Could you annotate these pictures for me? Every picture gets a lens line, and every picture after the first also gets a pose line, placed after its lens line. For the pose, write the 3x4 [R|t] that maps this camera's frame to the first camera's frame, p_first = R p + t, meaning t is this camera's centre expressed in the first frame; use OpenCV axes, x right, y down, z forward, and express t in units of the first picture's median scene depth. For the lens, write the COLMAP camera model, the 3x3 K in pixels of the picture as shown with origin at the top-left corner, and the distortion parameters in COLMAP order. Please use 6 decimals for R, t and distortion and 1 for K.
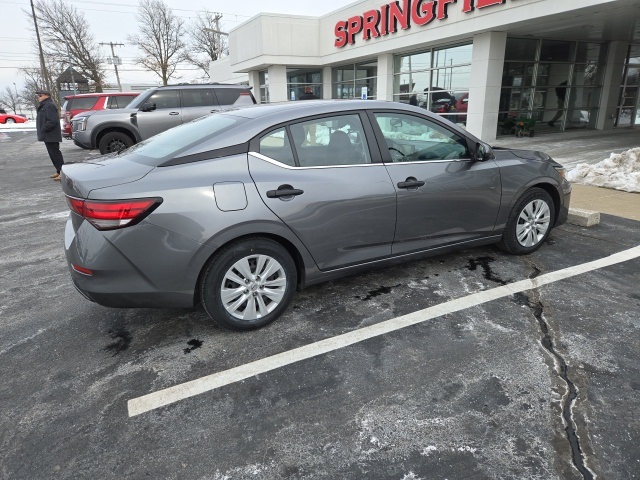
lens RADIAL K [[420.6, 0, 313.2], [0, 420.6, 241.4], [0, 0, 1]] dist [0.065923, -0.048075]
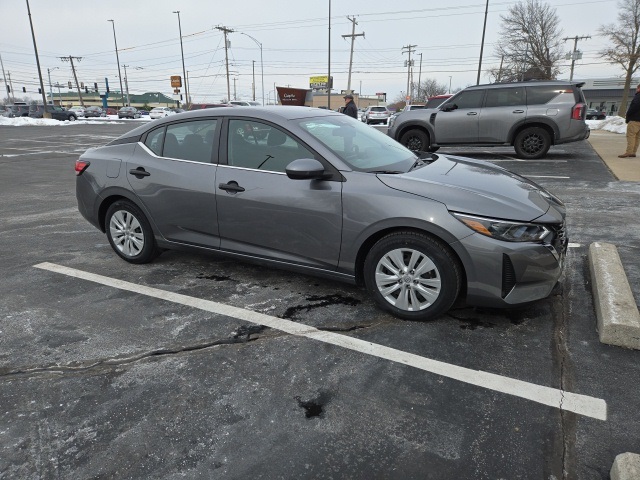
lens RADIAL K [[420.6, 0, 313.2], [0, 420.6, 241.4], [0, 0, 1]] dist [0.065923, -0.048075]
pose [[0.565683, 0.262279, -0.781801, 1.143484], [-0.257528, 0.956841, 0.134663, -0.189563], [0.783379, 0.125160, 0.608813, 0.496022]]
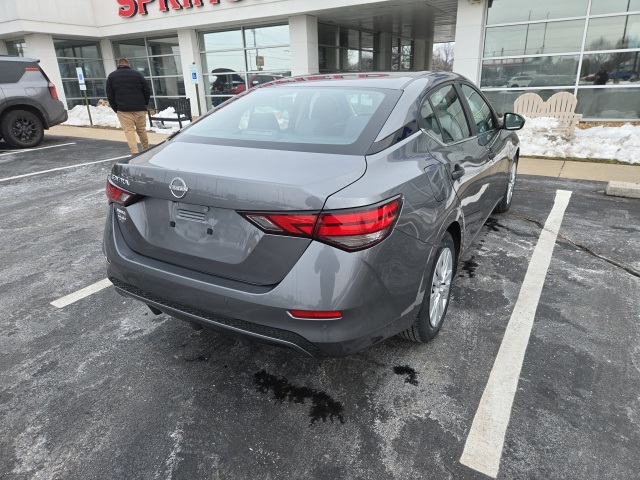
lens RADIAL K [[424.0, 0, 320.0], [0, 424.0, 240.0], [0, 0, 1]] dist [0.063015, -0.049187]
pose [[0.849651, -0.179603, 0.495819, -0.624952], [0.164305, 0.983575, 0.074727, -0.074494], [-0.501096, 0.017974, 0.865205, 0.298620]]
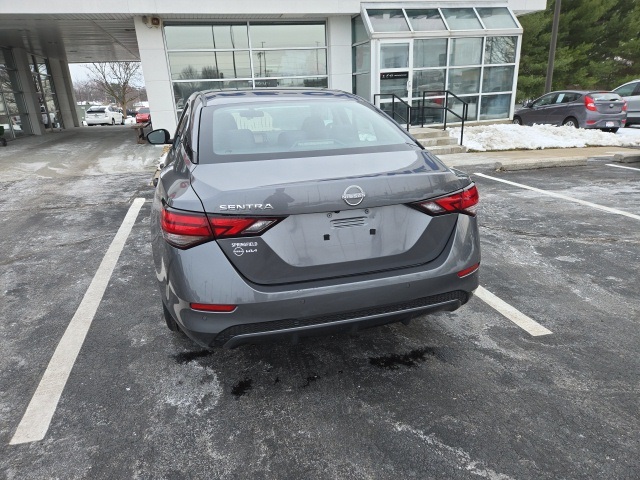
lens RADIAL K [[420.6, 0, 313.2], [0, 420.6, 241.4], [0, 0, 1]] dist [0.065923, -0.048075]
pose [[0.220410, -0.304198, 0.926759, -1.030128], [0.323186, 0.919232, 0.224864, -0.211987], [-0.920310, 0.249953, 0.300921, 0.746921]]
